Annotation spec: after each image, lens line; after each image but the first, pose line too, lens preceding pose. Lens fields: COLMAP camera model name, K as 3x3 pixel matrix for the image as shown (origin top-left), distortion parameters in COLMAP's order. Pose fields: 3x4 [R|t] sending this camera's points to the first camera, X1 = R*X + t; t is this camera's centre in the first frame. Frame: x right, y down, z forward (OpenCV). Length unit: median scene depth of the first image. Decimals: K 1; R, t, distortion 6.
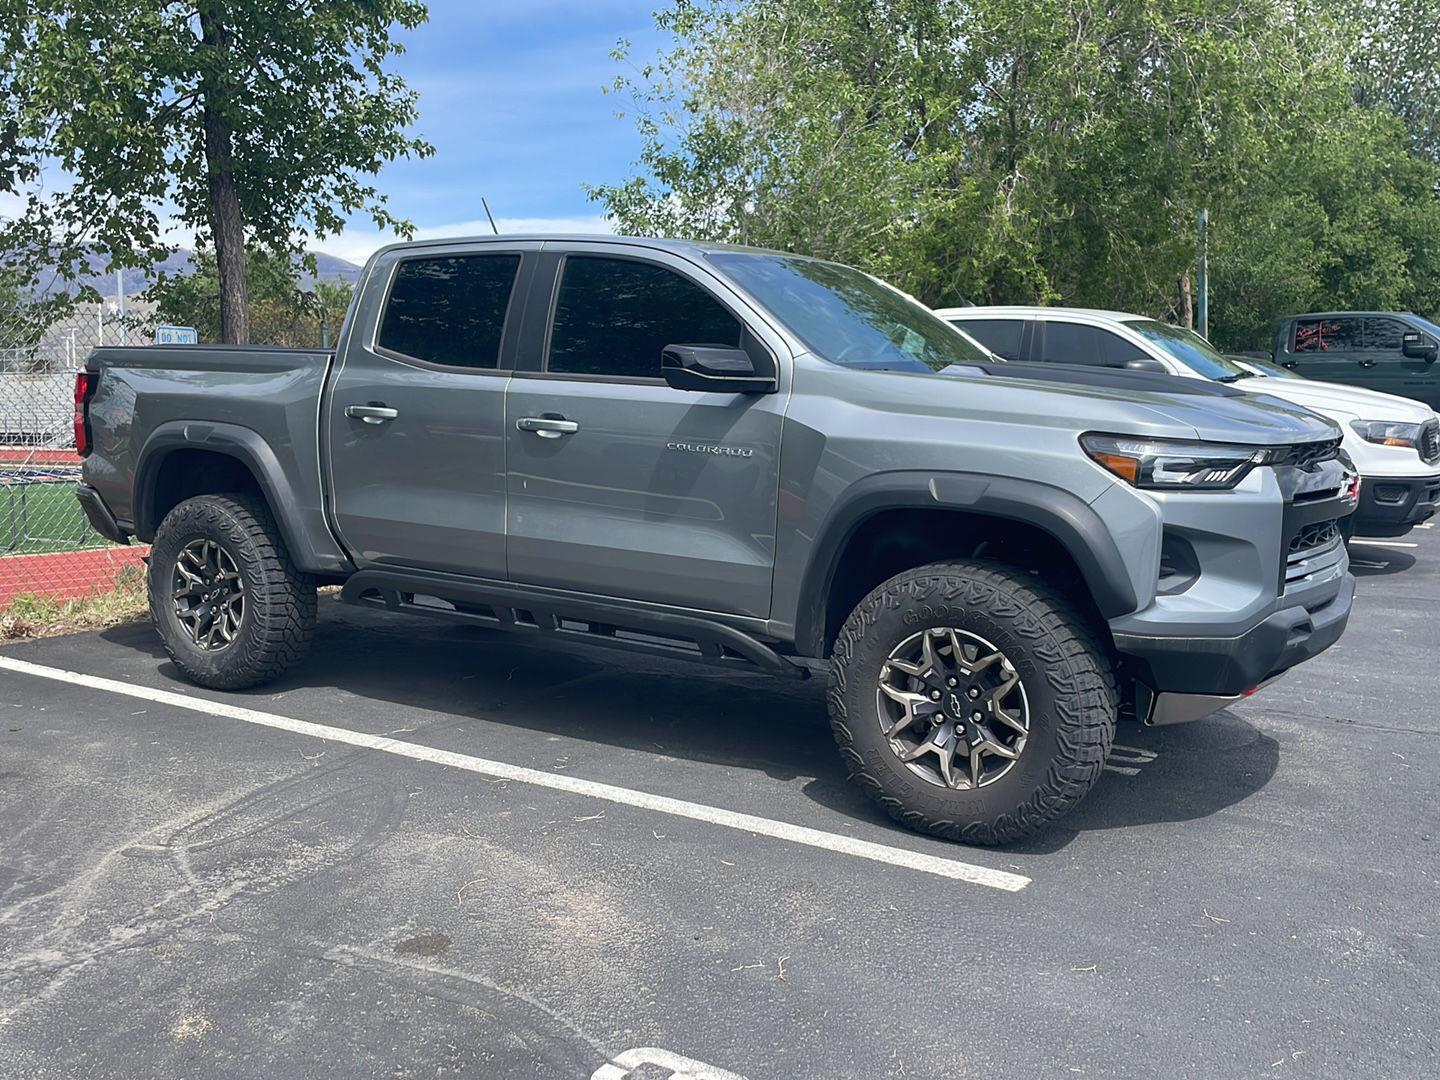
lens RADIAL K [[1407.0, 0, 710.4], [0, 1407.0, 535.2], [0, 0, 1]] dist [0.046886, 0.000000]
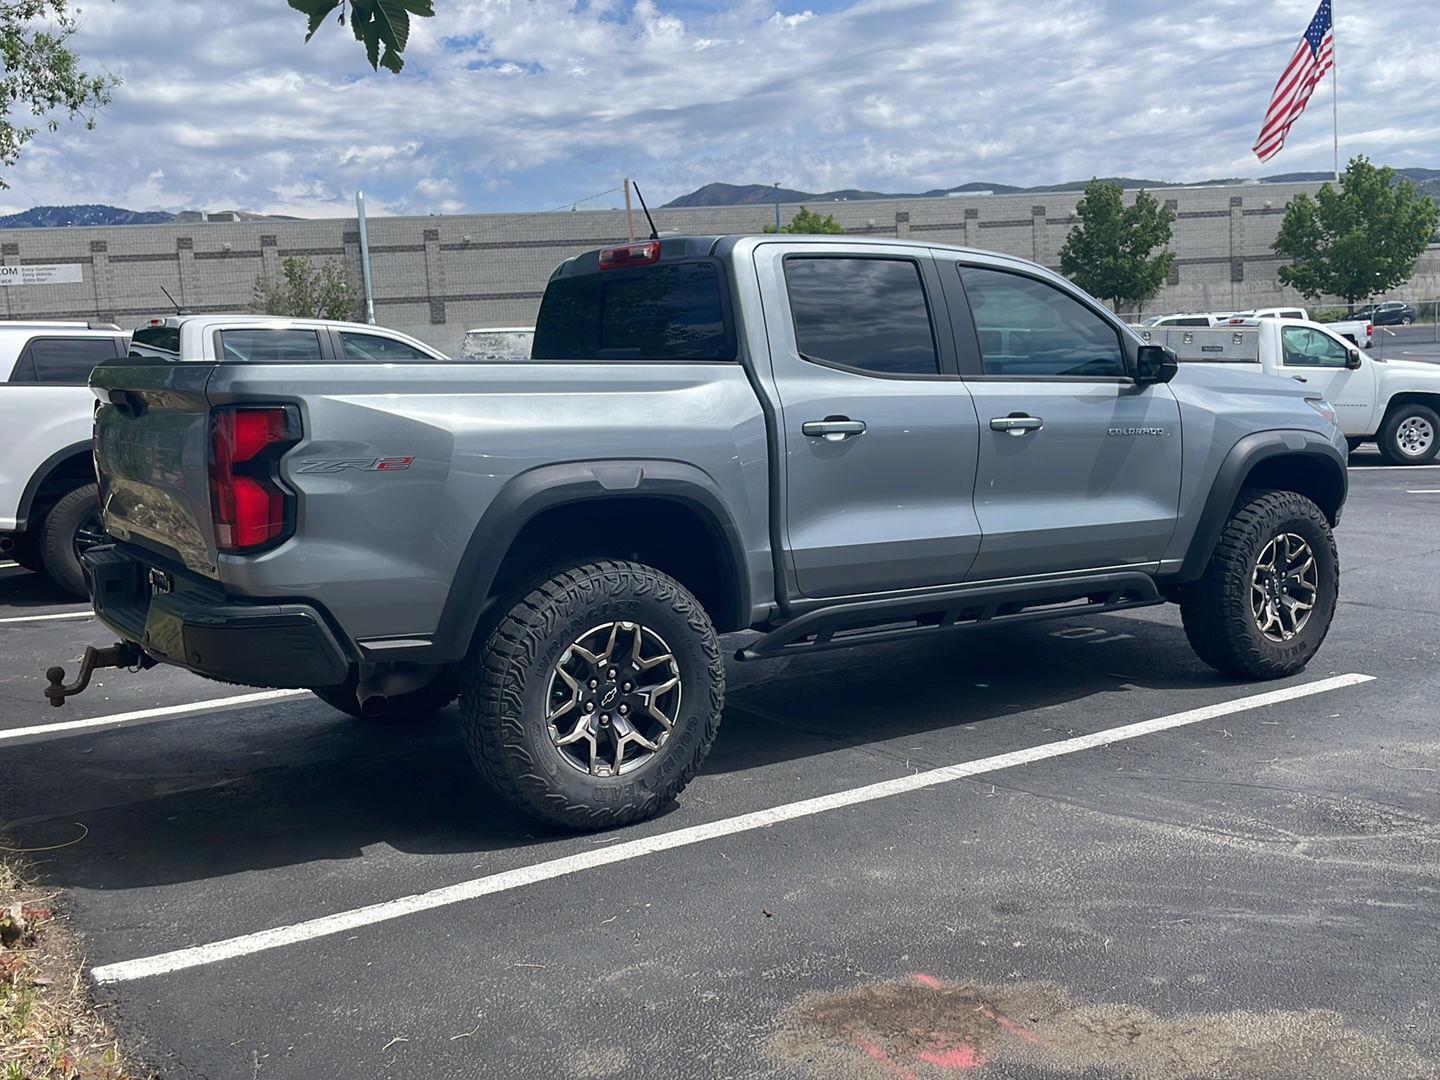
lens RADIAL K [[1407.0, 0, 720.5], [0, 1407.0, 539.4], [0, 0, 1]] dist [0.046886, 0.000000]
pose [[0.371603, -0.126014, 0.919800, -1.329696], [0.134186, 0.987632, 0.081095, -0.120912], [-0.918643, 0.093289, 0.383916, 0.896449]]
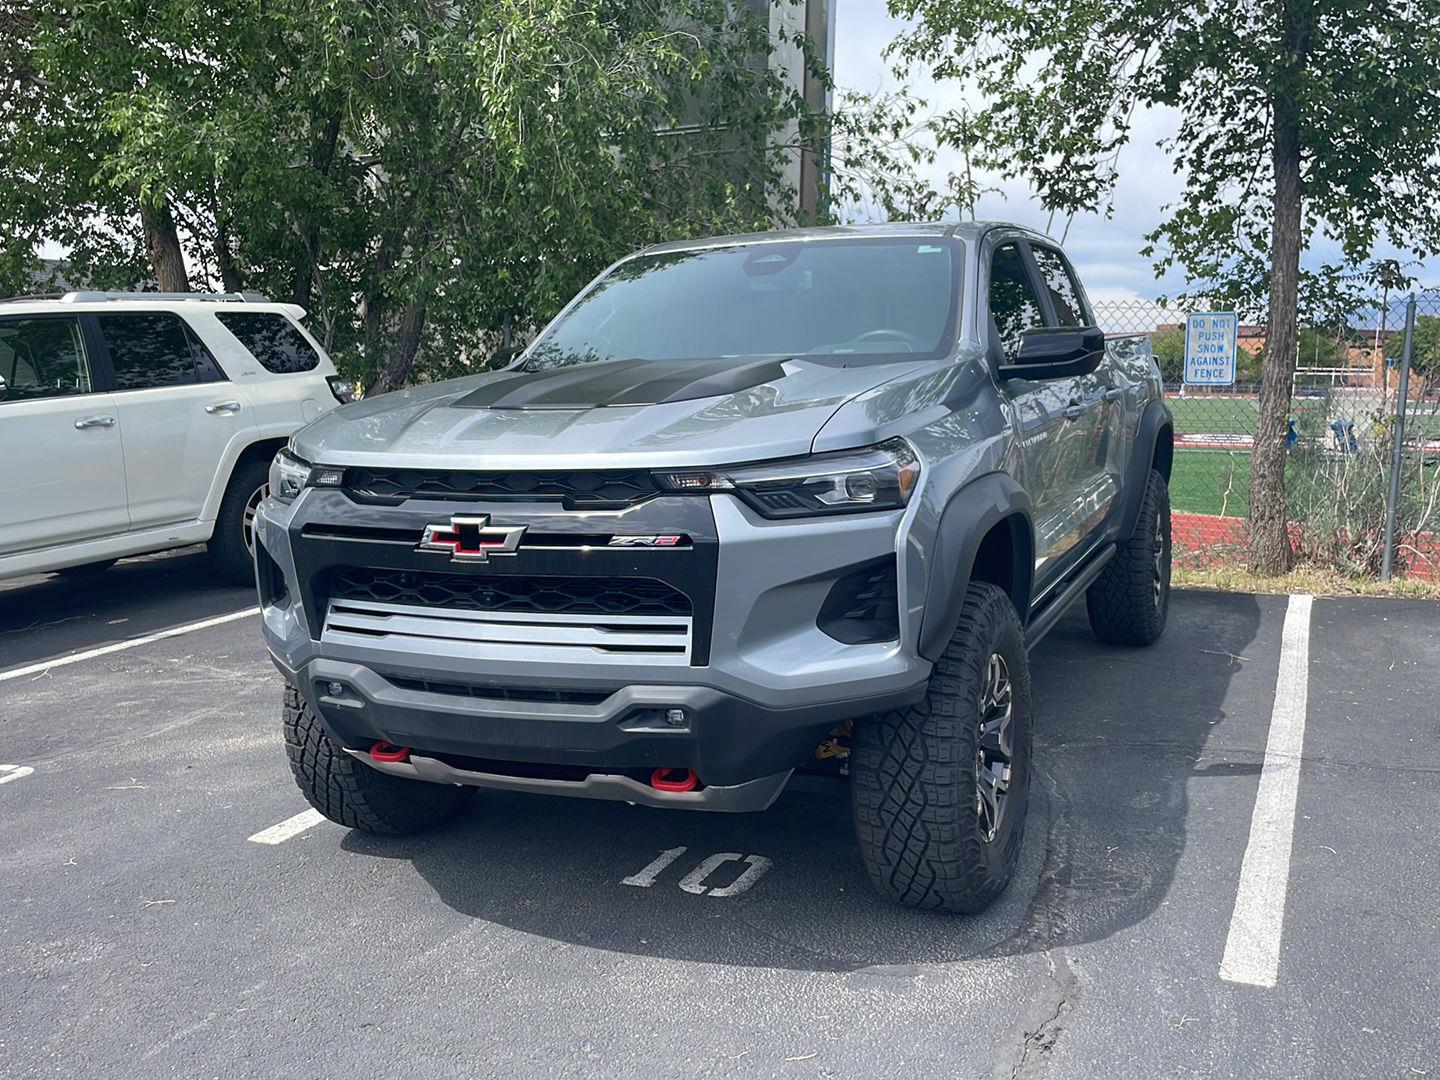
lens RADIAL K [[1407.0, 0, 714.7], [0, 1407.0, 535.2], [0, 0, 1]] dist [0.046886, 0.000000]
pose [[0.162897, 0.117501, -0.979621, 1.153274], [-0.094544, 0.990173, 0.103045, -0.119021], [0.982103, 0.075831, 0.172405, 0.981750]]
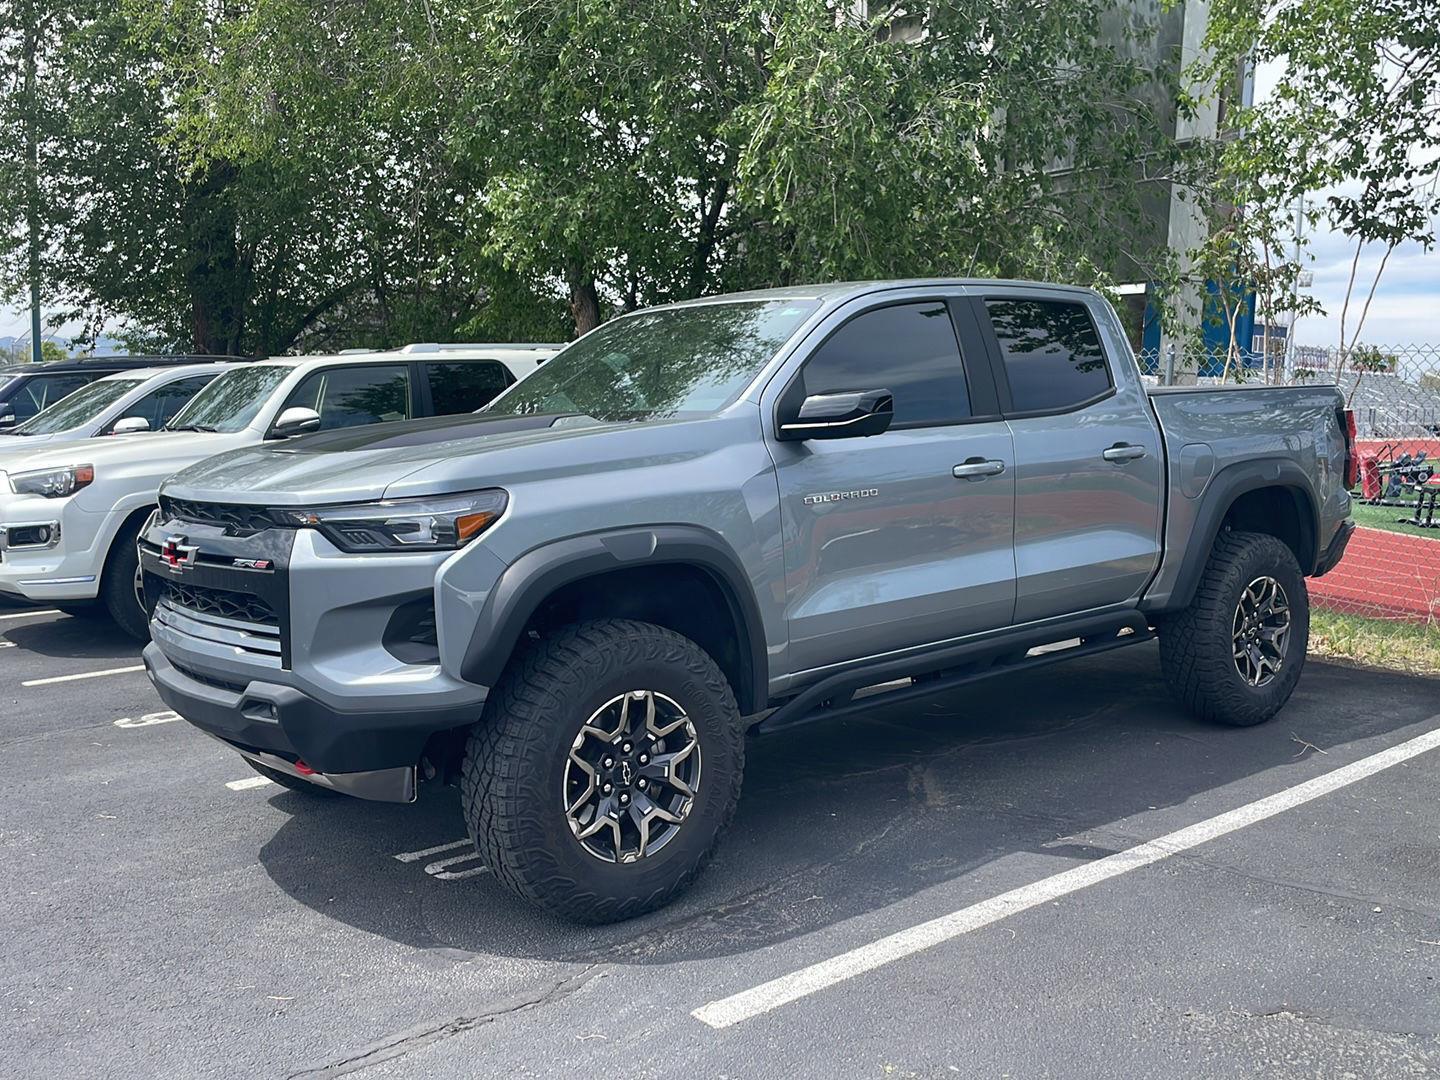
lens RADIAL K [[1407.0, 0, 713.0], [0, 1407.0, 537.5], [0, 0, 1]] dist [0.046886, 0.000000]
pose [[-0.280971, 0.093773, -0.955124, 1.210488], [-0.103838, 0.986402, 0.127390, -0.194266], [0.954082, 0.134971, -0.267413, 1.549544]]
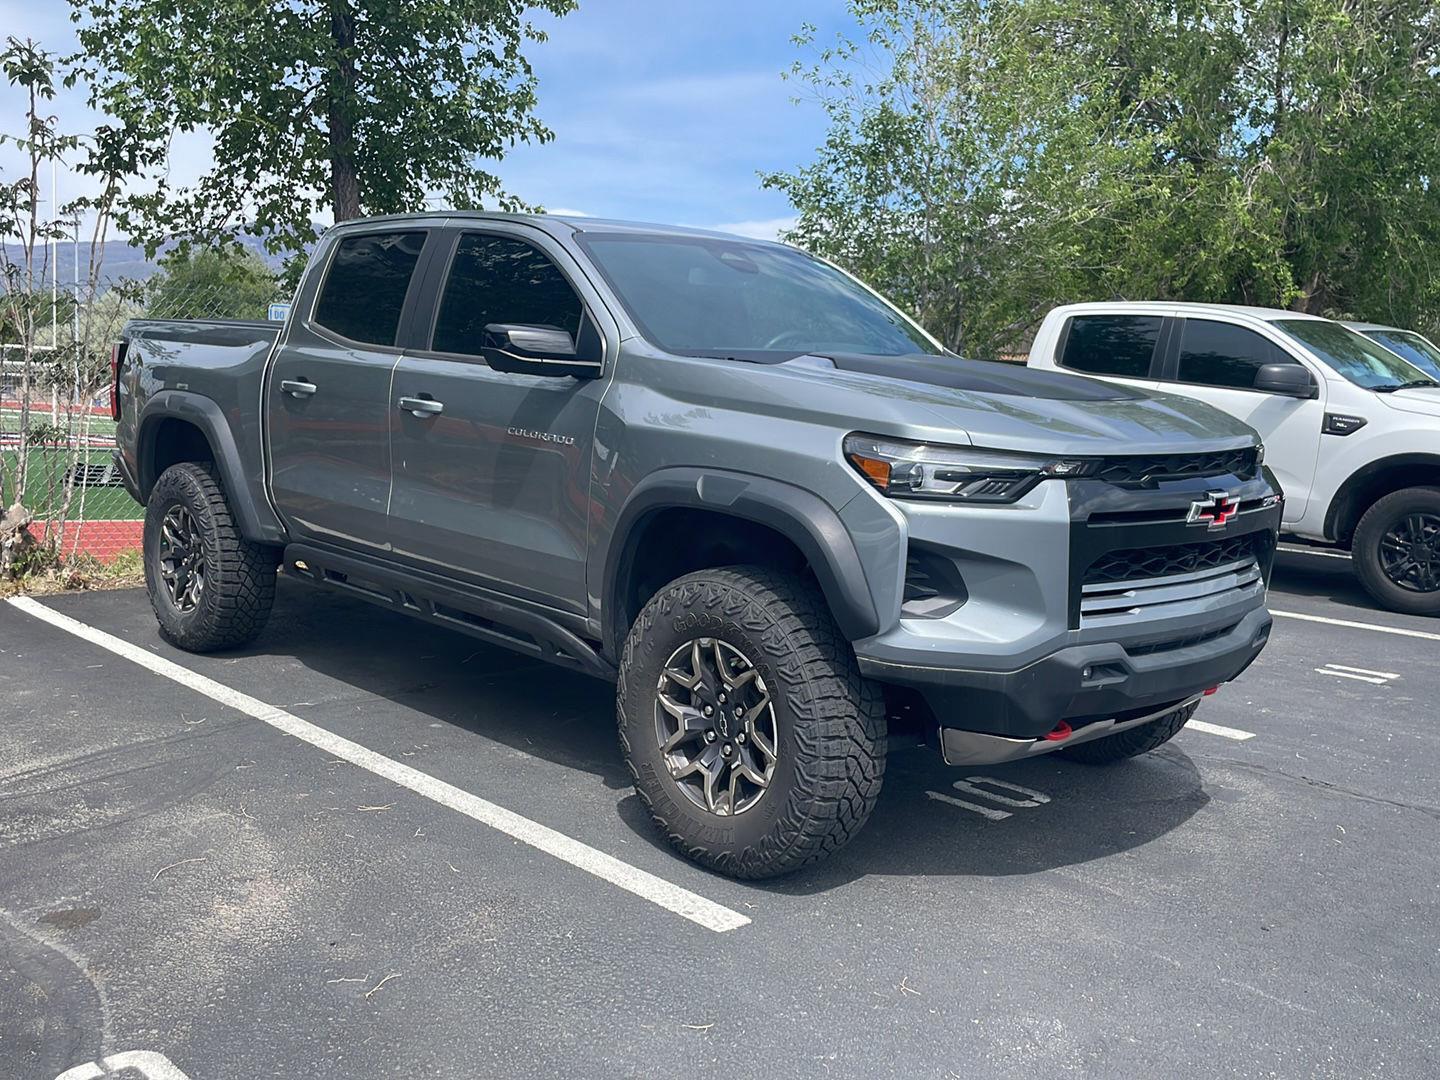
lens RADIAL K [[1407.0, 0, 714.5], [0, 1407.0, 532.2], [0, 0, 1]] dist [0.046886, 0.000000]
pose [[0.974200, 0.056263, -0.218560, 0.338019], [-0.055743, 0.998409, 0.008549, -0.010644], [0.218693, 0.003854, 0.975786, 0.095481]]
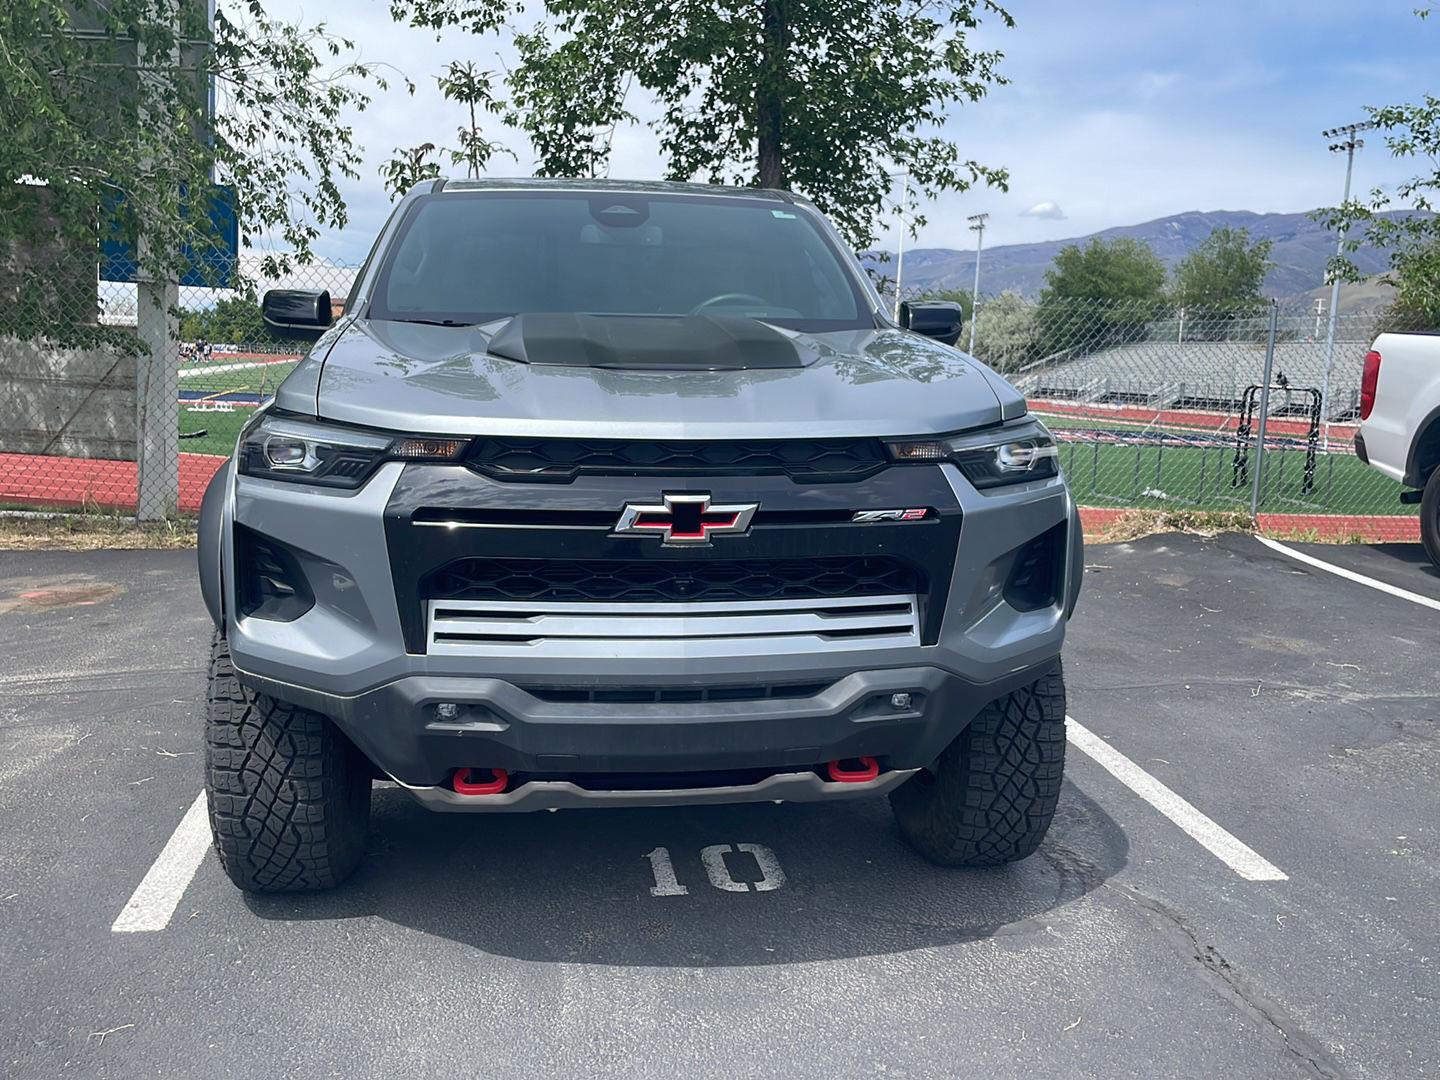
lens RADIAL K [[1407.0, 0, 718.4], [0, 1407.0, 532.4], [0, 0, 1]] dist [0.046886, 0.000000]
pose [[0.660799, 0.121953, -0.740589, 0.901892], [-0.108183, 0.991884, 0.066806, -0.069579], [0.742726, 0.035974, 0.668629, 0.588511]]
